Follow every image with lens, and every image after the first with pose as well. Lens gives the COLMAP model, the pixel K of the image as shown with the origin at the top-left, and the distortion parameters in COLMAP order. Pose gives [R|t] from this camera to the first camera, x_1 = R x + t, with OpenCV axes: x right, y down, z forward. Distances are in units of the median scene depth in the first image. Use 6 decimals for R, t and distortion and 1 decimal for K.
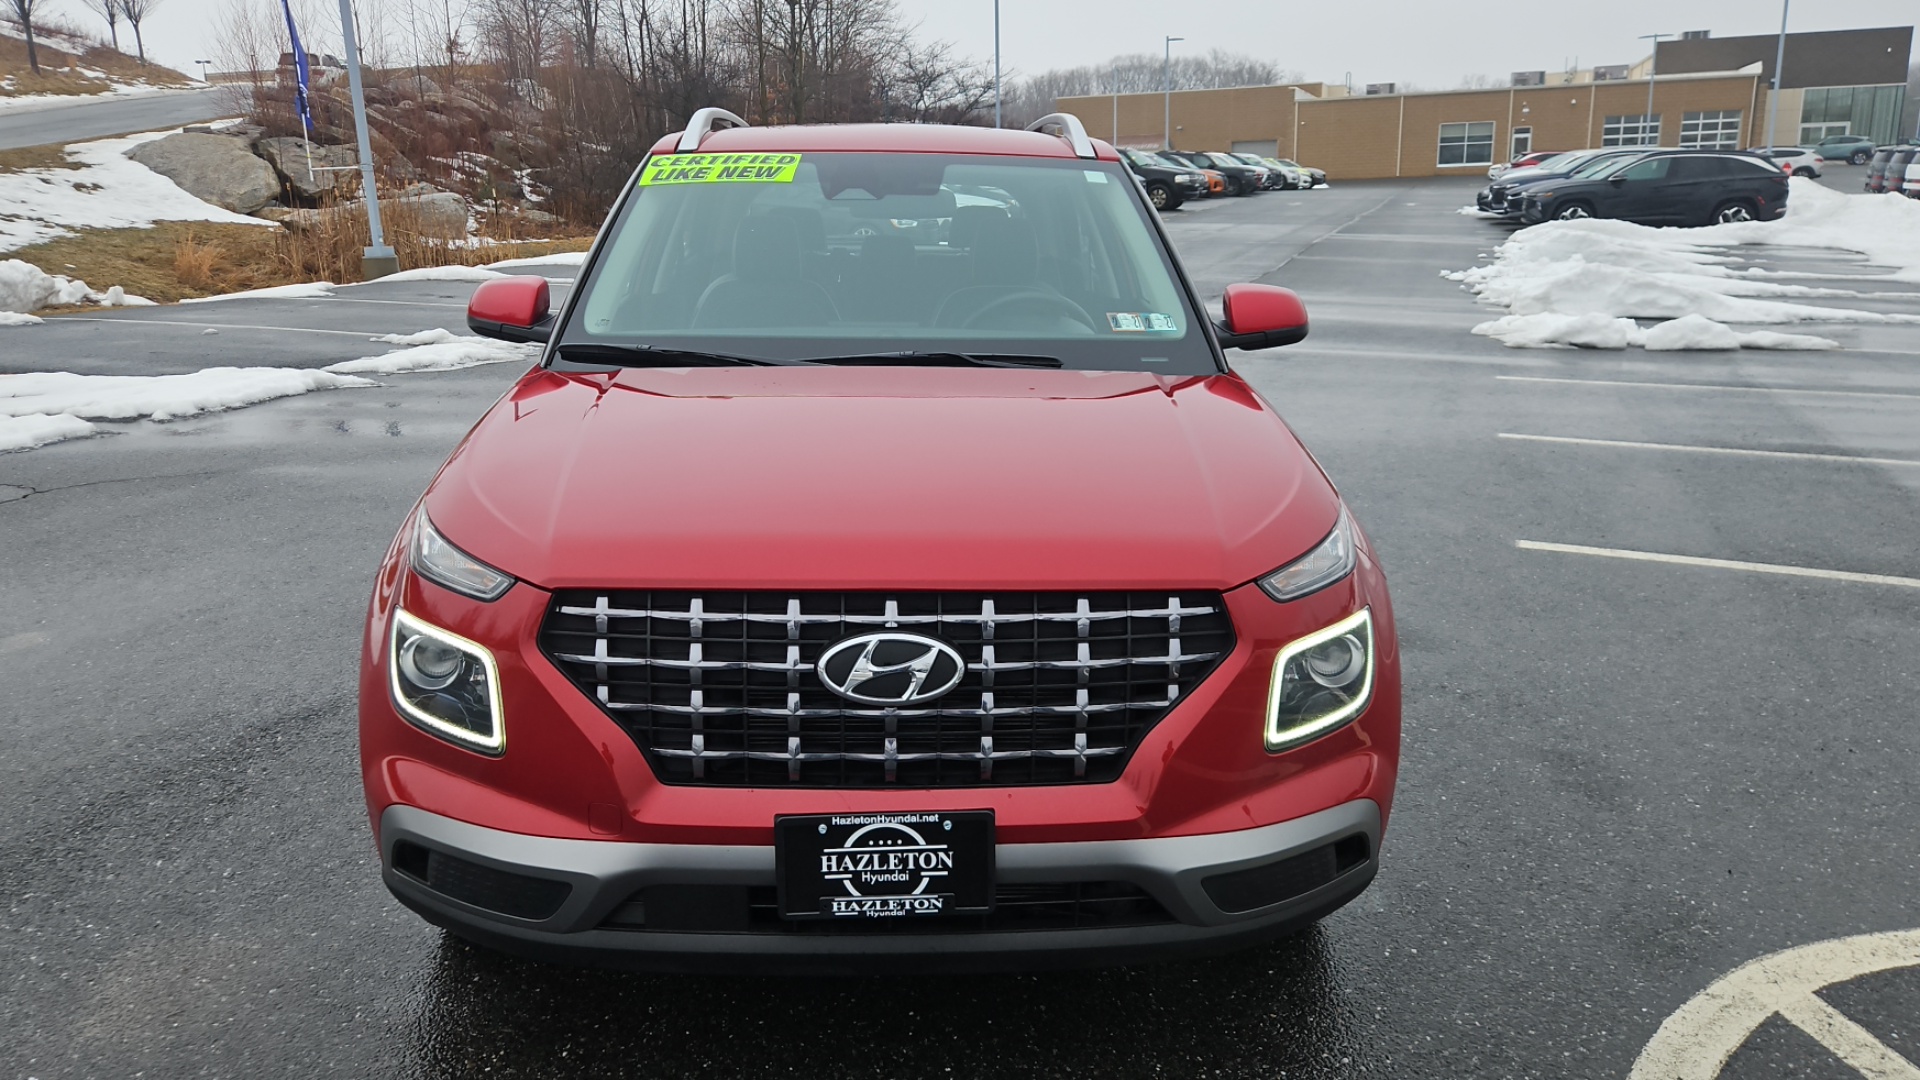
lens RADIAL K [[1438.0, 0, 985.0], [0, 1438.0, 583.0], [0, 0, 1]] dist [0.061878, -0.029264]
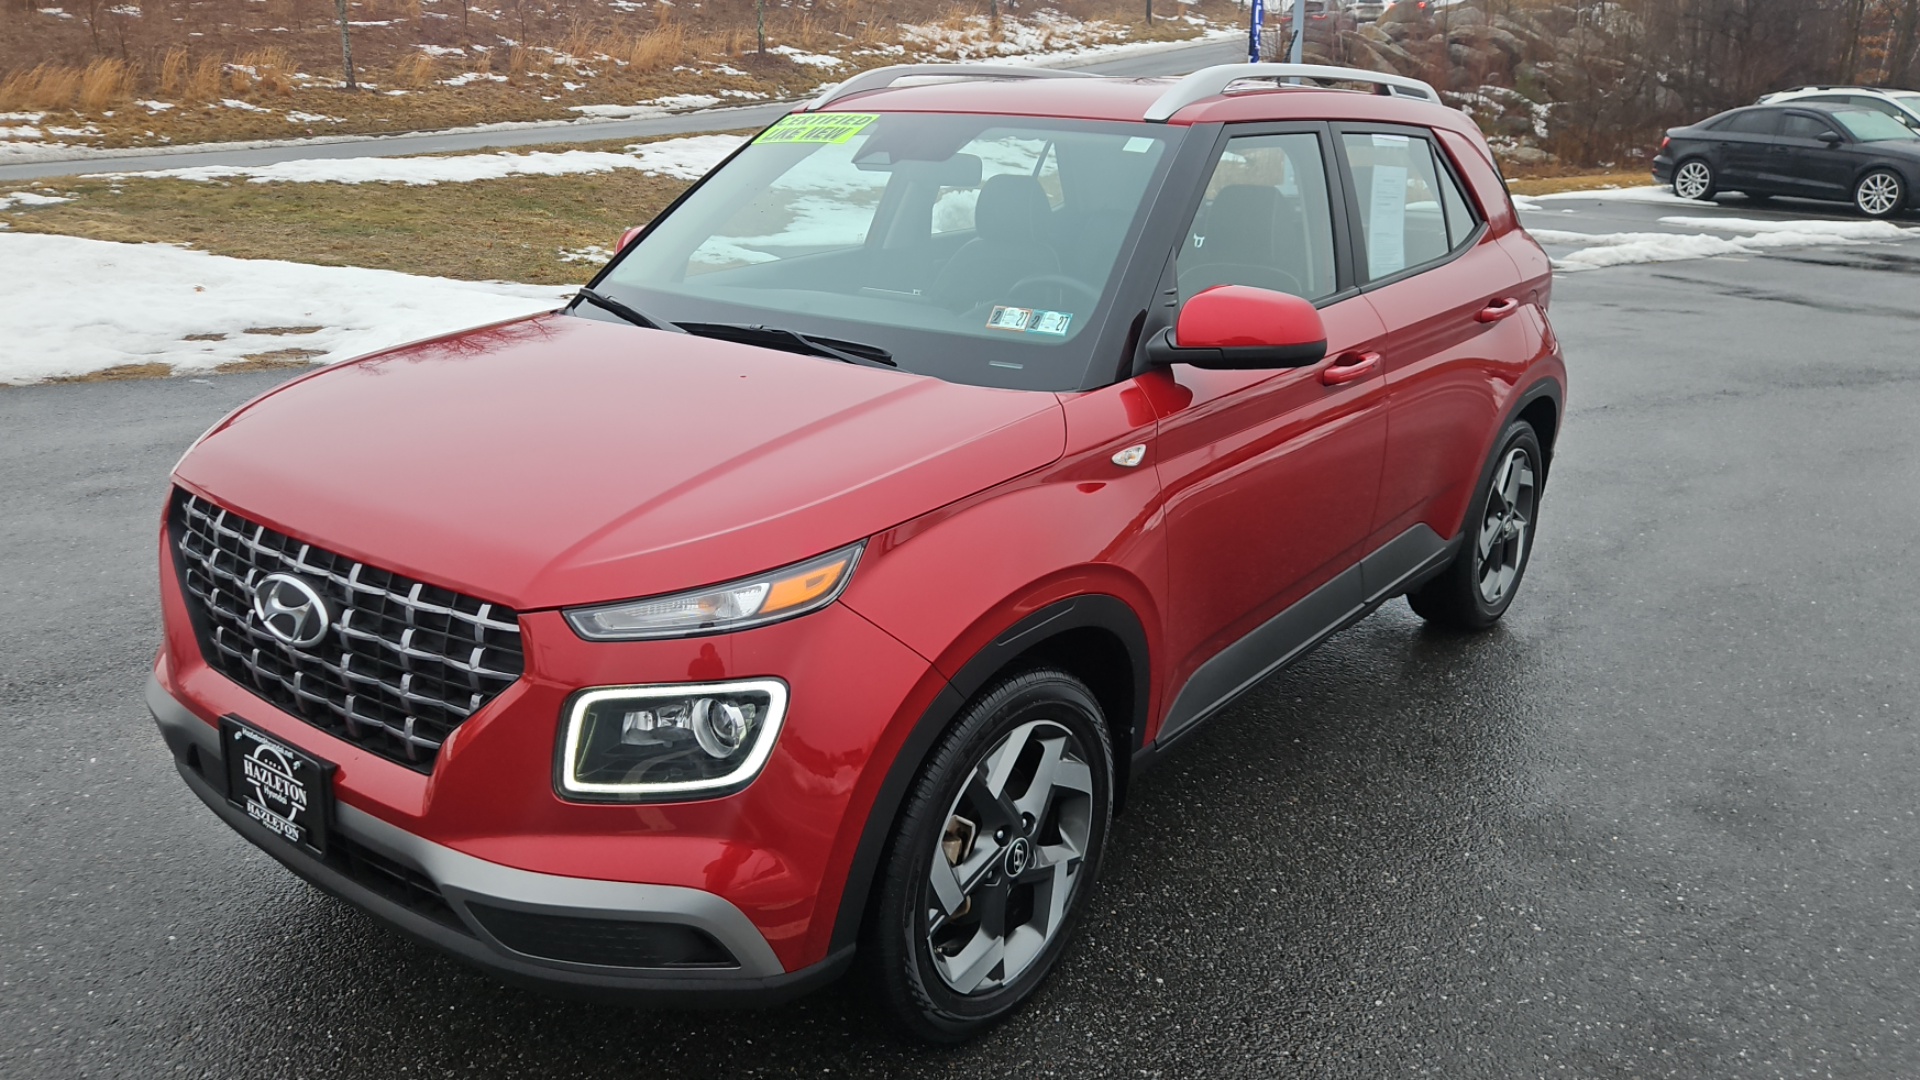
lens RADIAL K [[1438.0, 0, 964.7], [0, 1438.0, 564.8], [0, 0, 1]] dist [0.061878, -0.029264]
pose [[0.760366, 0.206610, -0.615757, 0.946046], [-0.187235, 0.977535, 0.096794, -0.166688], [0.621922, 0.041692, 0.781969, 0.445195]]
